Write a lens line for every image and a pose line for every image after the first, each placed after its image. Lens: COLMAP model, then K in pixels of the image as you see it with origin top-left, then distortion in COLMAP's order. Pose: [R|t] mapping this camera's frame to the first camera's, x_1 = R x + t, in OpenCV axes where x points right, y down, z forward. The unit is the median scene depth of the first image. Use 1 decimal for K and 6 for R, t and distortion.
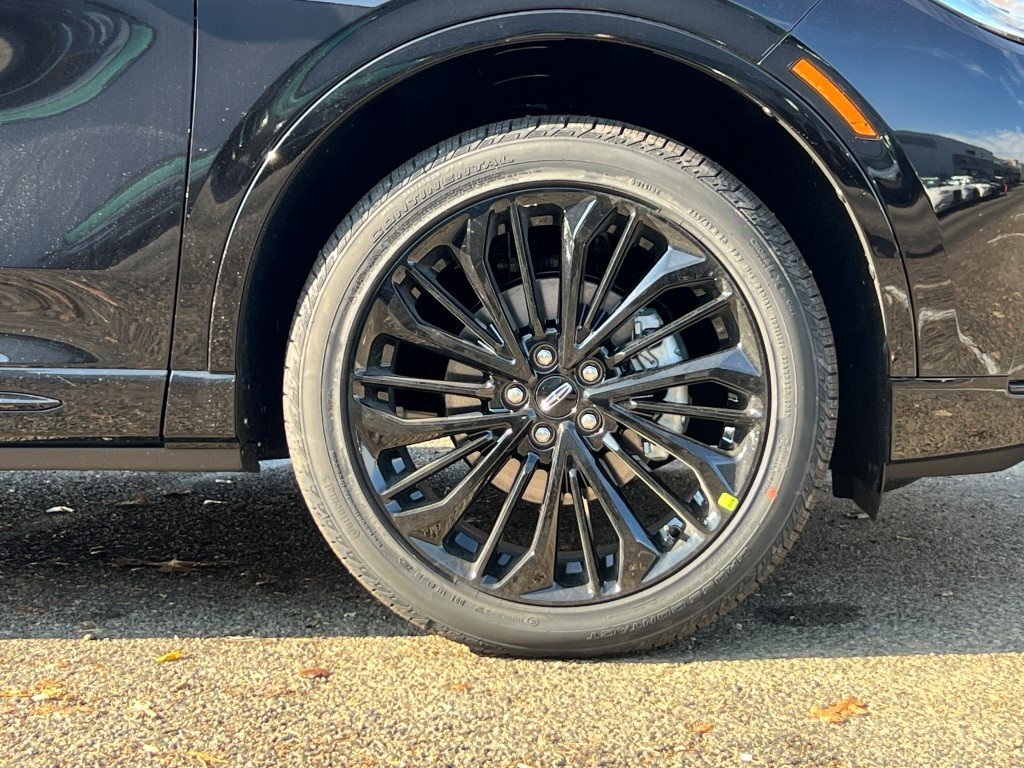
lens RADIAL K [[1804.5, 0, 511.6], [0, 1804.5, 385.1], [0, 0, 1]] dist [-0.159047, 0.000000]
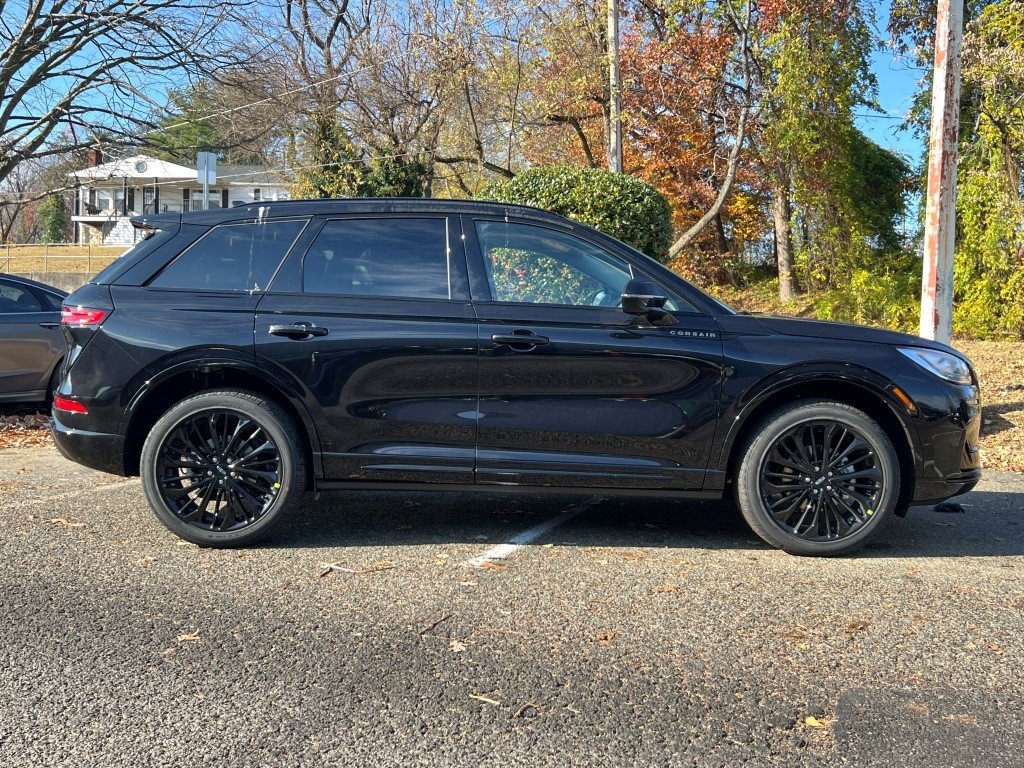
lens RADIAL K [[1060.8, 0, 512.8], [0, 1060.8, 380.6], [0, 0, 1]] dist [-0.005567, 0.000000]
pose [[0.992930, 0.038885, 0.112155, -0.797783], [-0.032293, 0.997676, -0.060005, -0.043629], [-0.114228, 0.055958, 0.991877, -0.964382]]
